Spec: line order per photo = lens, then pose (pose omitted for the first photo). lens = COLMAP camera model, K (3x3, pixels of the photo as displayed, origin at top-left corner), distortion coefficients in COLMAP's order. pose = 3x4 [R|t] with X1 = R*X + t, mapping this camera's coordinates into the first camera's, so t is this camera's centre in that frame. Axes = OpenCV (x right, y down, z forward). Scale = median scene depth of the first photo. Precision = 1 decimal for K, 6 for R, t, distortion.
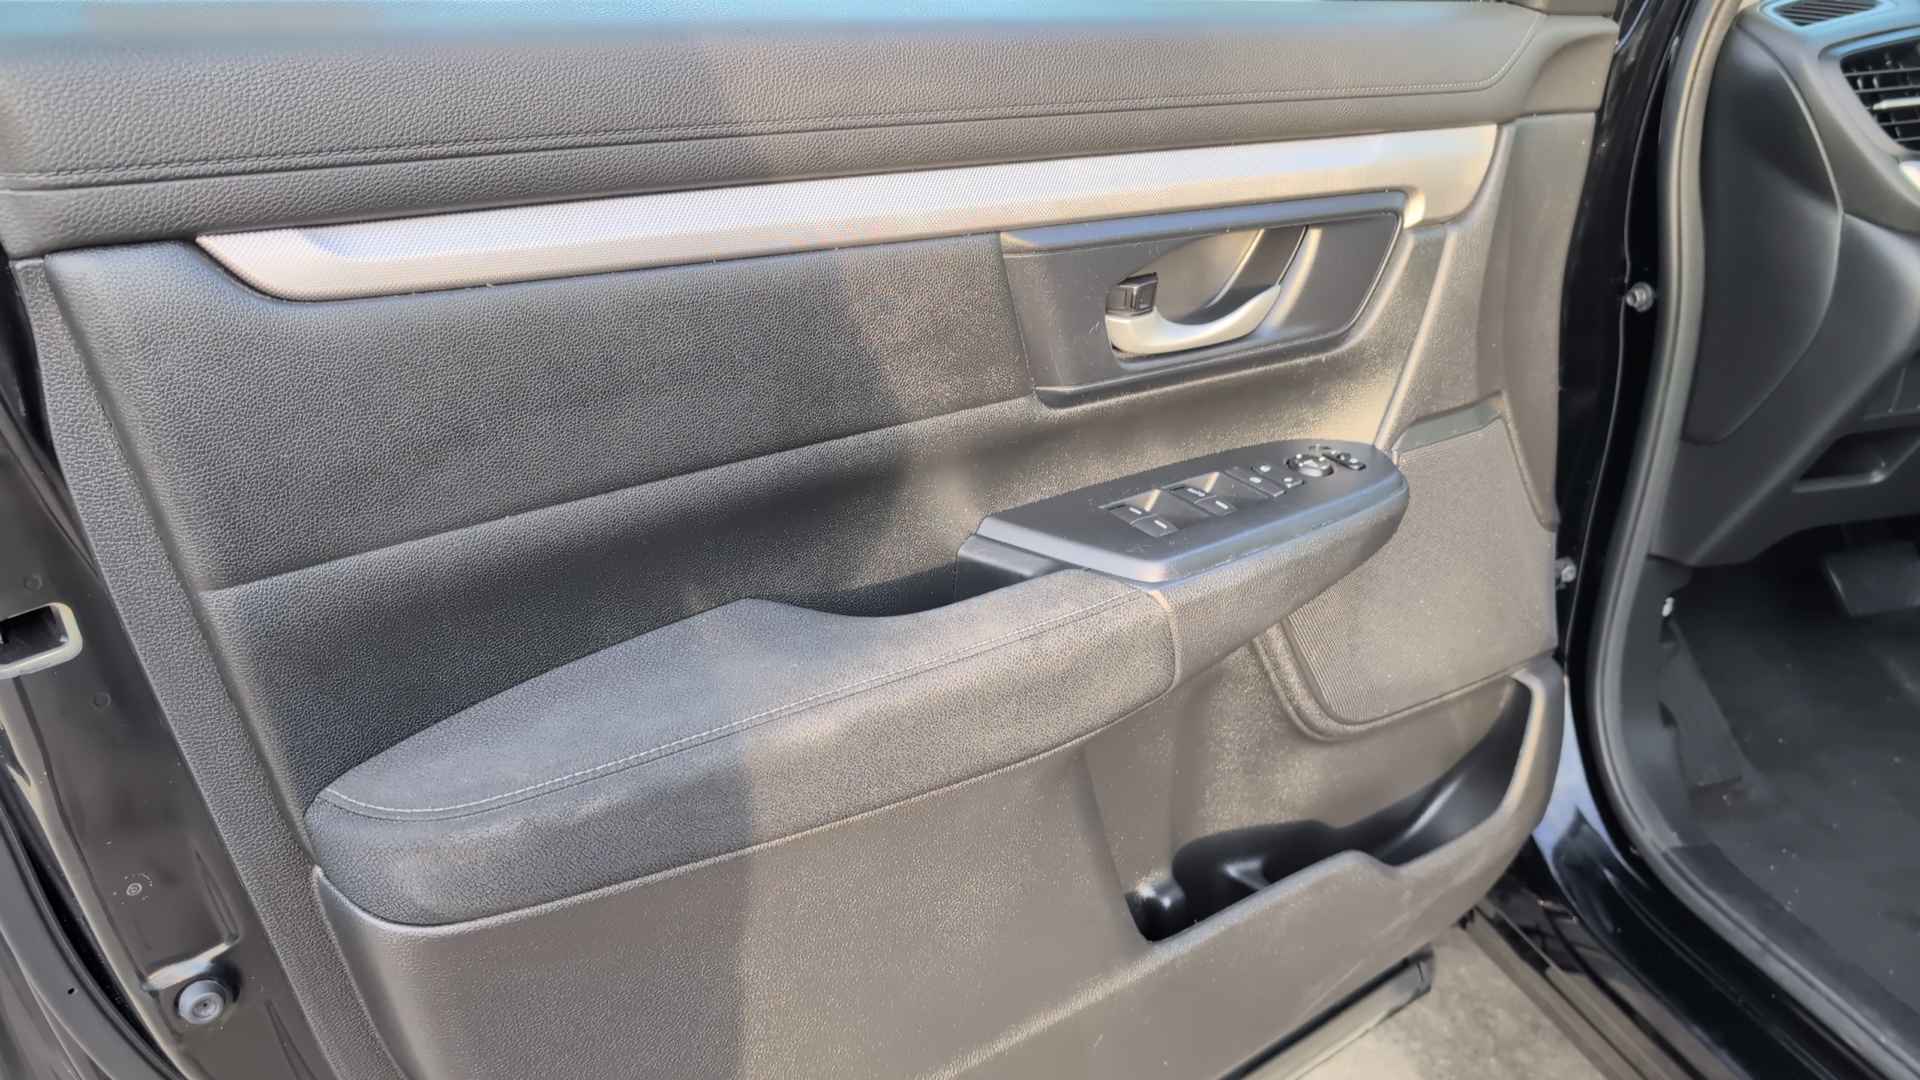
lens RADIAL K [[1613.1, 0, 957.1], [0, 1613.1, 538.9], [0, 0, 1]] dist [0.041691, -0.070728]
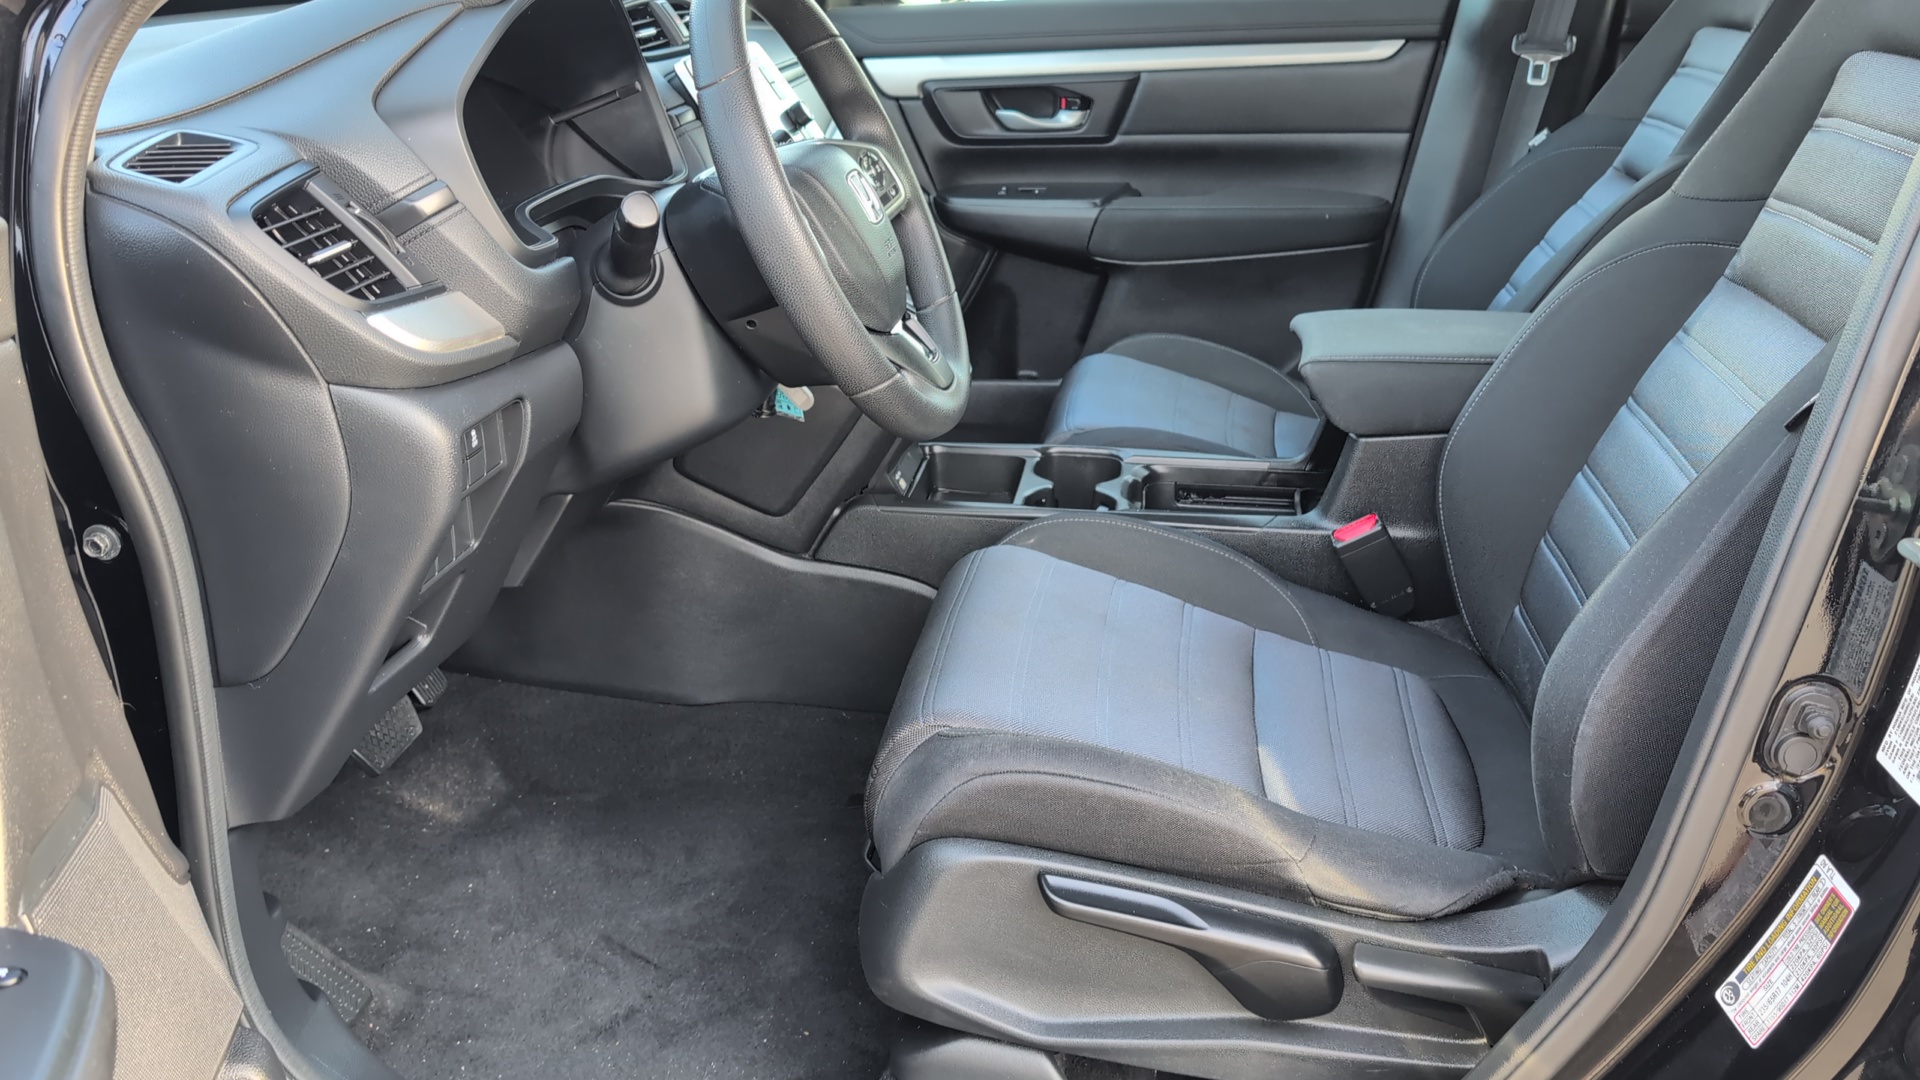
lens RADIAL K [[1613.1, 0, 959.6], [0, 1613.1, 548.2], [0, 0, 1]] dist [0.041691, -0.070728]
pose [[0.458674, -0.321575, 0.828377, -0.032649], [0.369177, 0.916922, 0.151534, -0.126523], [-0.808286, 0.236313, 0.539286, 0.289168]]
